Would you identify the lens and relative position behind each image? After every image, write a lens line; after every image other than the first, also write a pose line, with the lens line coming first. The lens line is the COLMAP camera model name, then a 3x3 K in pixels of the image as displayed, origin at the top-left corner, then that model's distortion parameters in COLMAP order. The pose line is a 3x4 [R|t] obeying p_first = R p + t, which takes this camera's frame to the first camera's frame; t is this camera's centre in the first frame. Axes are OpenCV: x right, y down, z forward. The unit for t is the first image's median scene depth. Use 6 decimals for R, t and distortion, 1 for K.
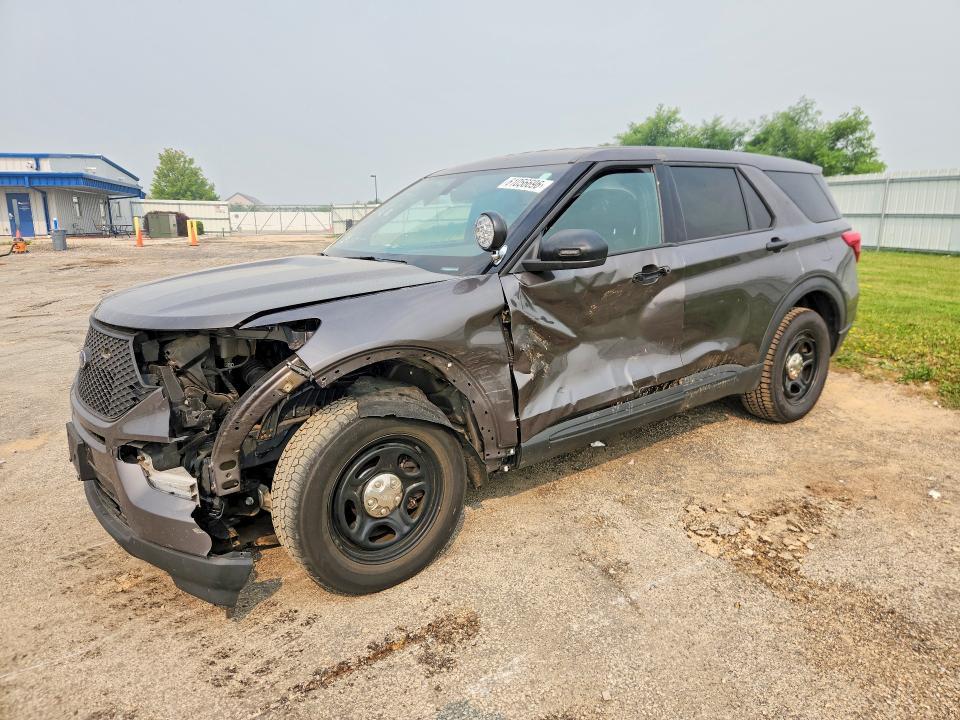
lens RADIAL K [[662.7, 0, 478.4], [0, 662.7, 374.1], [0, 0, 1]] dist [0.027759, 0.000391]
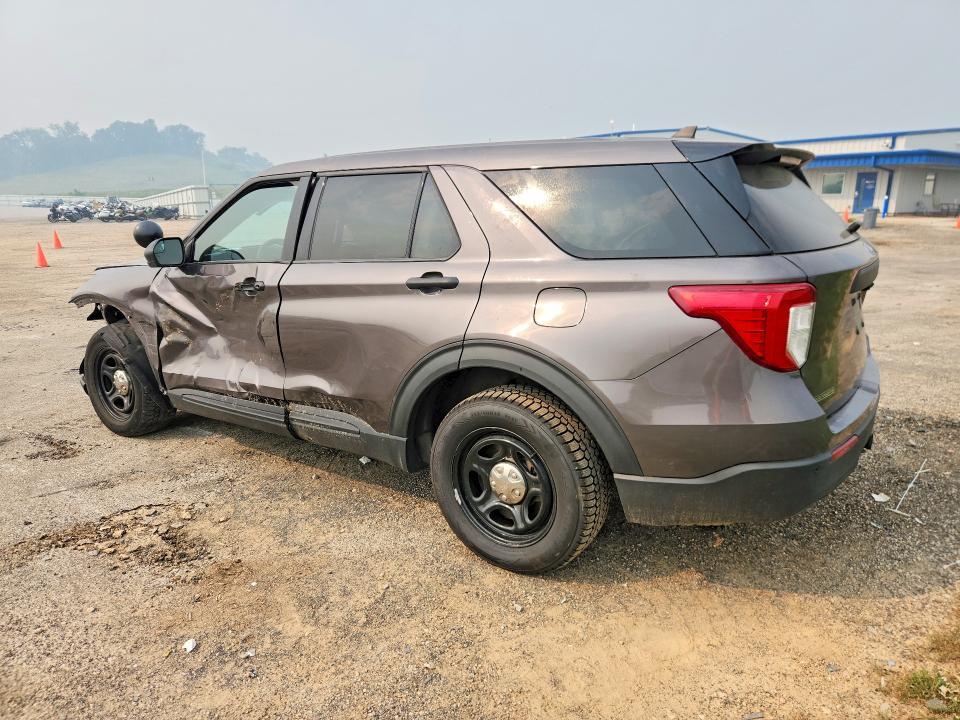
lens RADIAL K [[681.6, 0, 466.8], [0, 681.6, 360.3], [0, 0, 1]] dist [0.044006, -0.048869]
pose [[0.285046, 0.232930, -0.929781, 1.372264], [-0.221198, 0.959826, 0.172643, -0.298058], [0.932641, 0.156455, 0.325118, 0.986576]]
